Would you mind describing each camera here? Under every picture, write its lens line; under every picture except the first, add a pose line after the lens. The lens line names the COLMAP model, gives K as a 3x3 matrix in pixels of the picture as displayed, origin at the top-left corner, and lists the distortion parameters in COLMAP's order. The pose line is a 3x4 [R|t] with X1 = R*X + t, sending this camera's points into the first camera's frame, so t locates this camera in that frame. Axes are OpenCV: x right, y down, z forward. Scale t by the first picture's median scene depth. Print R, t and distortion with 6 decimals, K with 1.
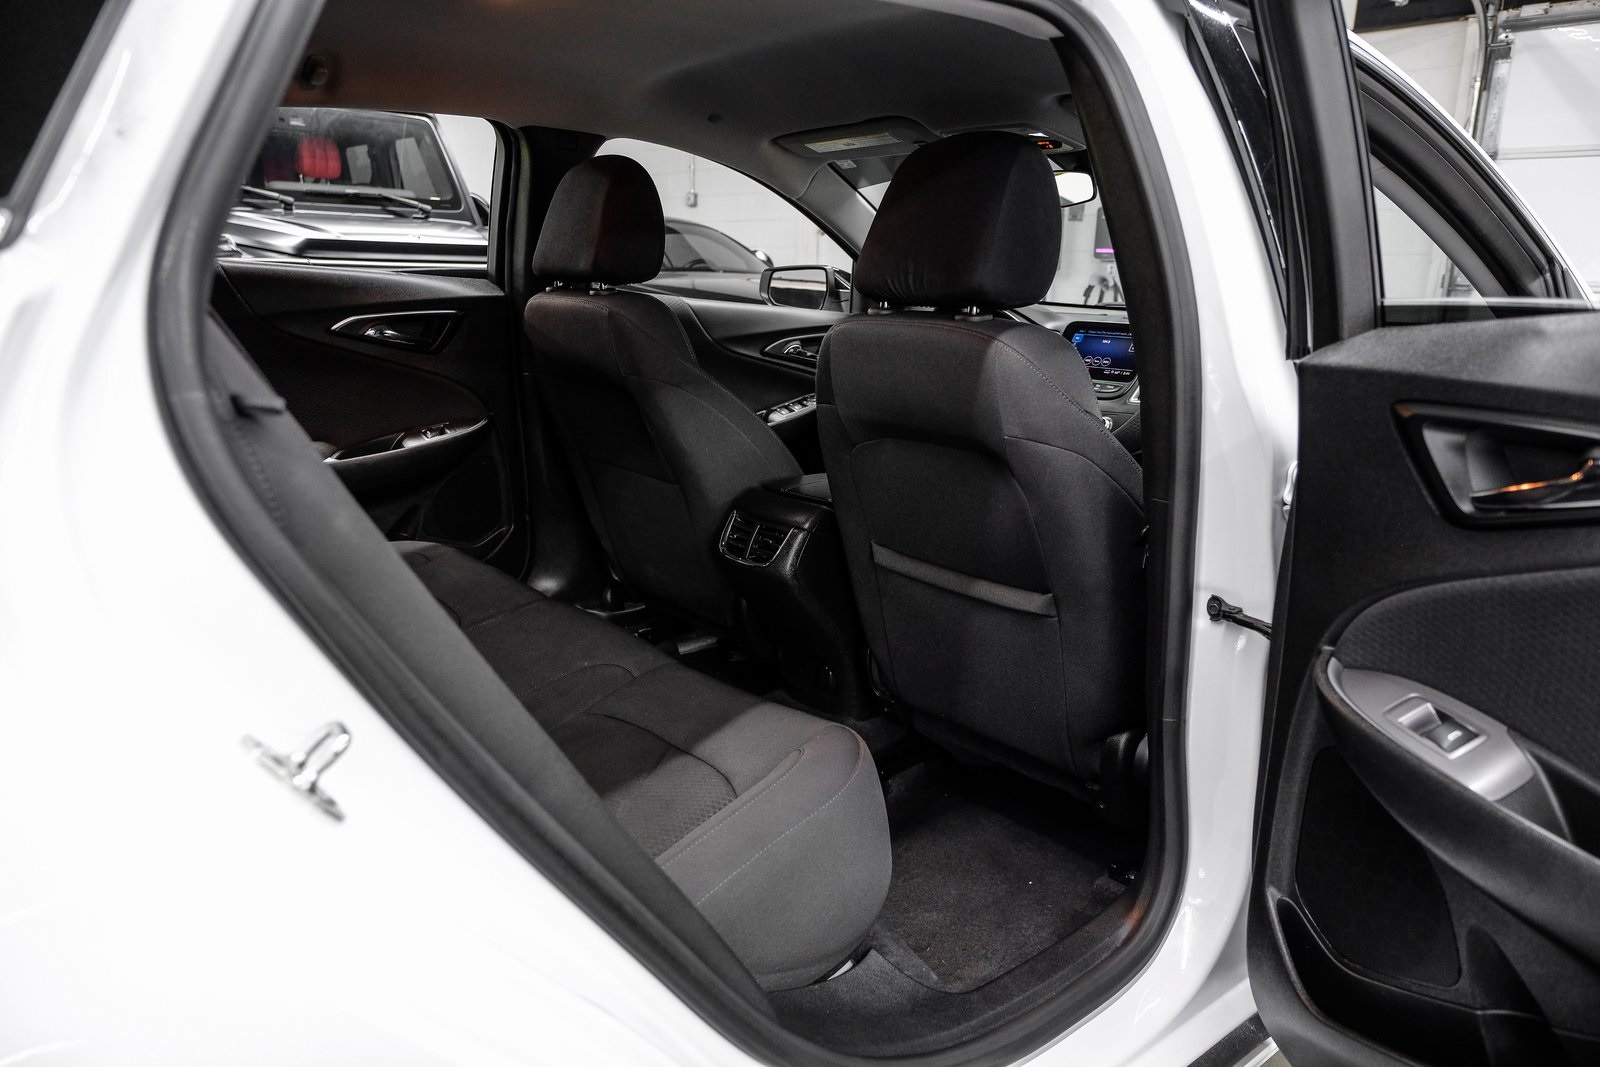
lens RADIAL K [[1093.1, 0, 807.7], [0, 1093.1, 524.6], [0, 0, 1]] dist [-0.014668, 0.012376]
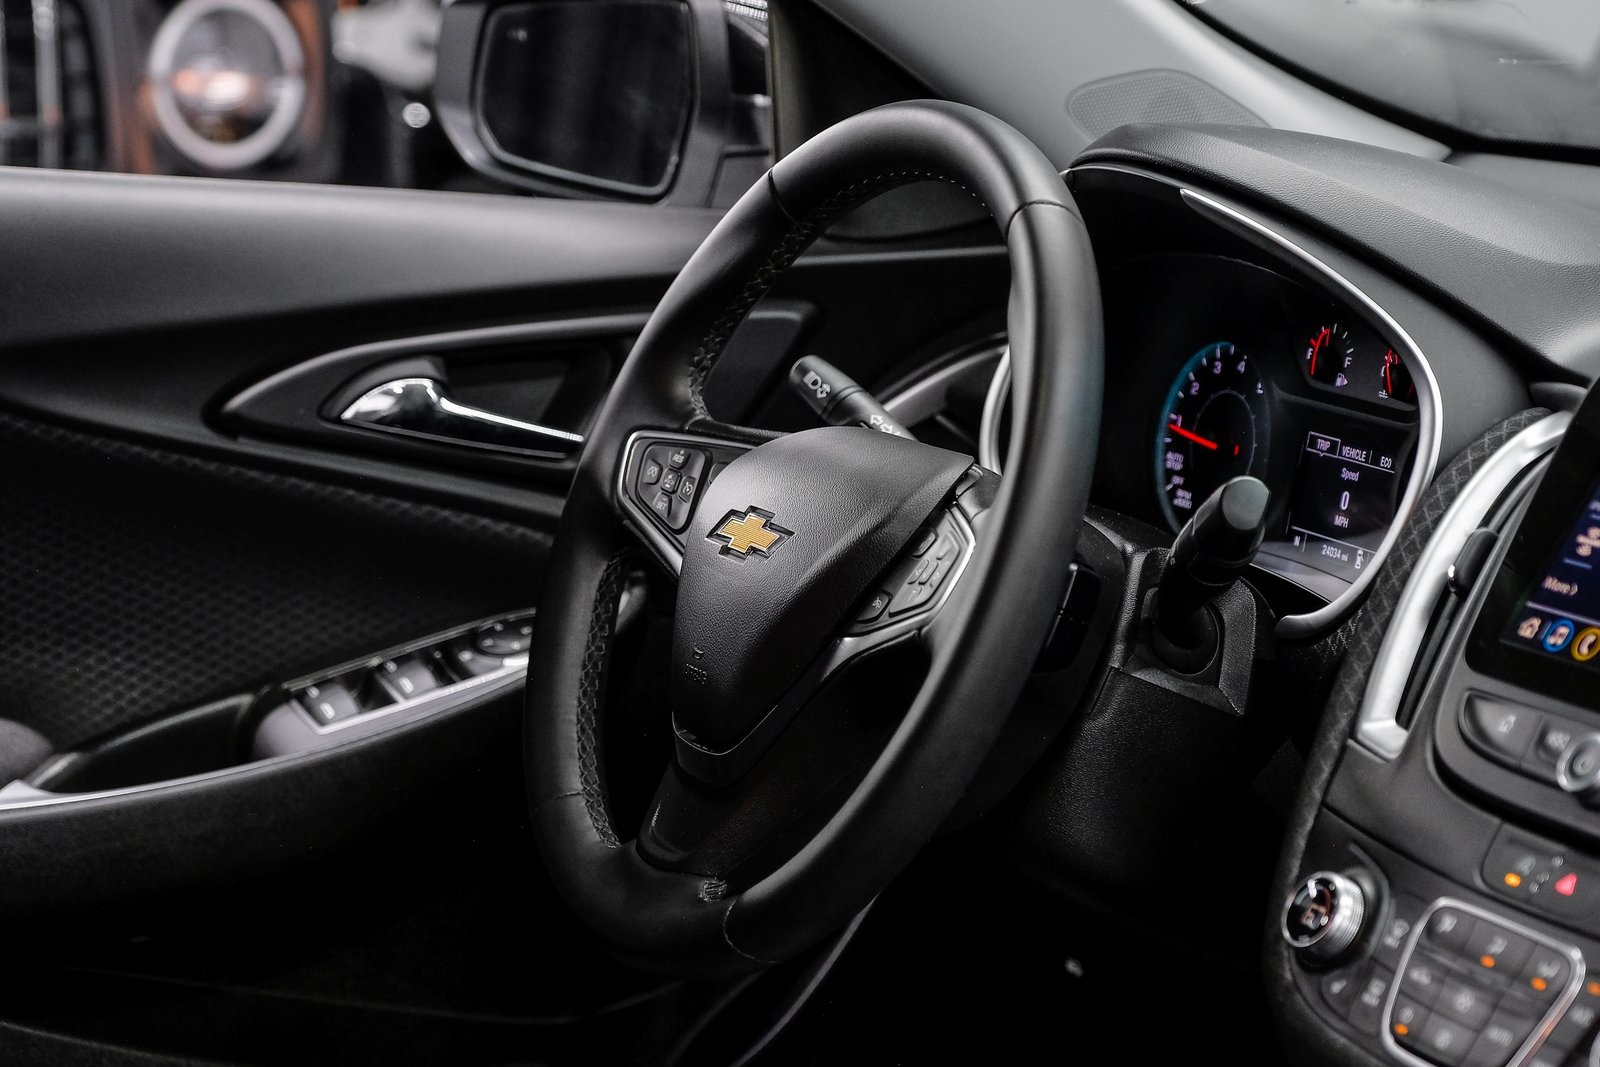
lens RADIAL K [[3483.5, 0, 798.6], [0, 3483.5, 534.4], [0, 0, 1]] dist [-0.016853, 0.000000]
pose [[0.971017, 0.040296, -0.235590, 0.211624], [-0.053465, 0.997328, -0.049779, -0.107316], [0.232955, 0.060932, 0.970577, 0.392794]]
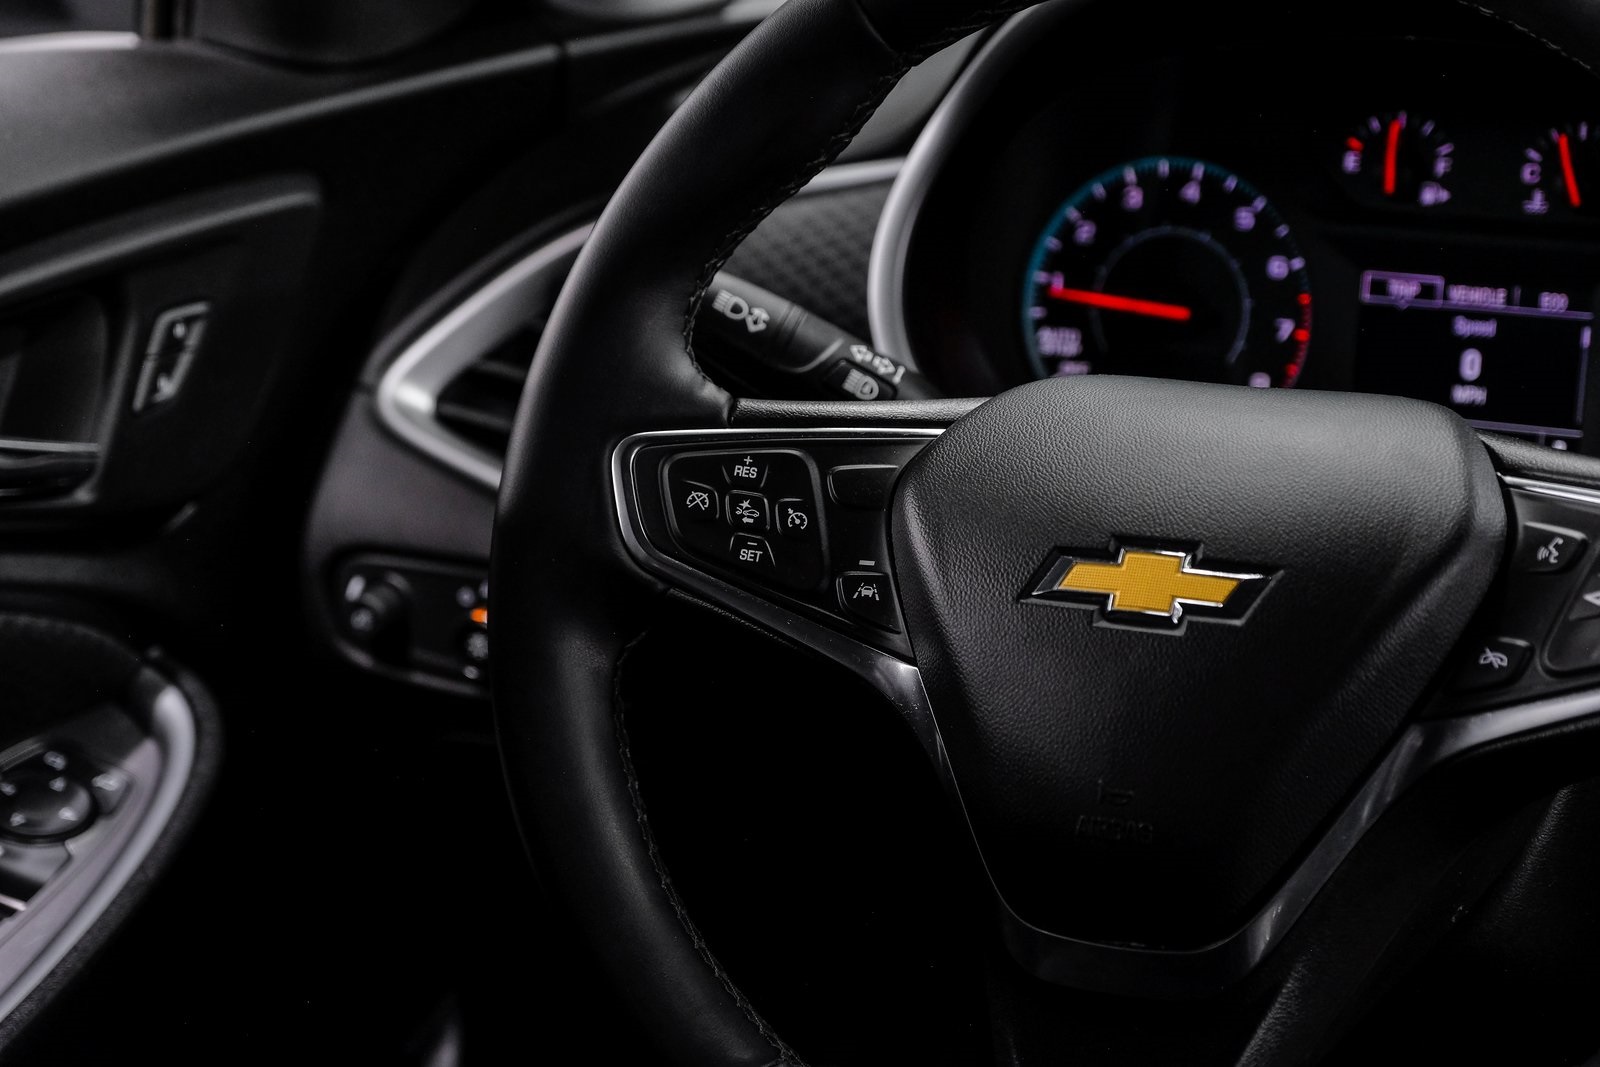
lens RADIAL K [[3745.7, 0, 786.1], [0, 3745.7, 623.9], [0, 0, 1]] dist [0.046406, 0.000000]
pose [[0.910796, -0.144878, 0.386602, -0.078246], [0.125053, 0.989227, 0.076098, -0.158974], [-0.393463, -0.020964, 0.919102, 0.599165]]
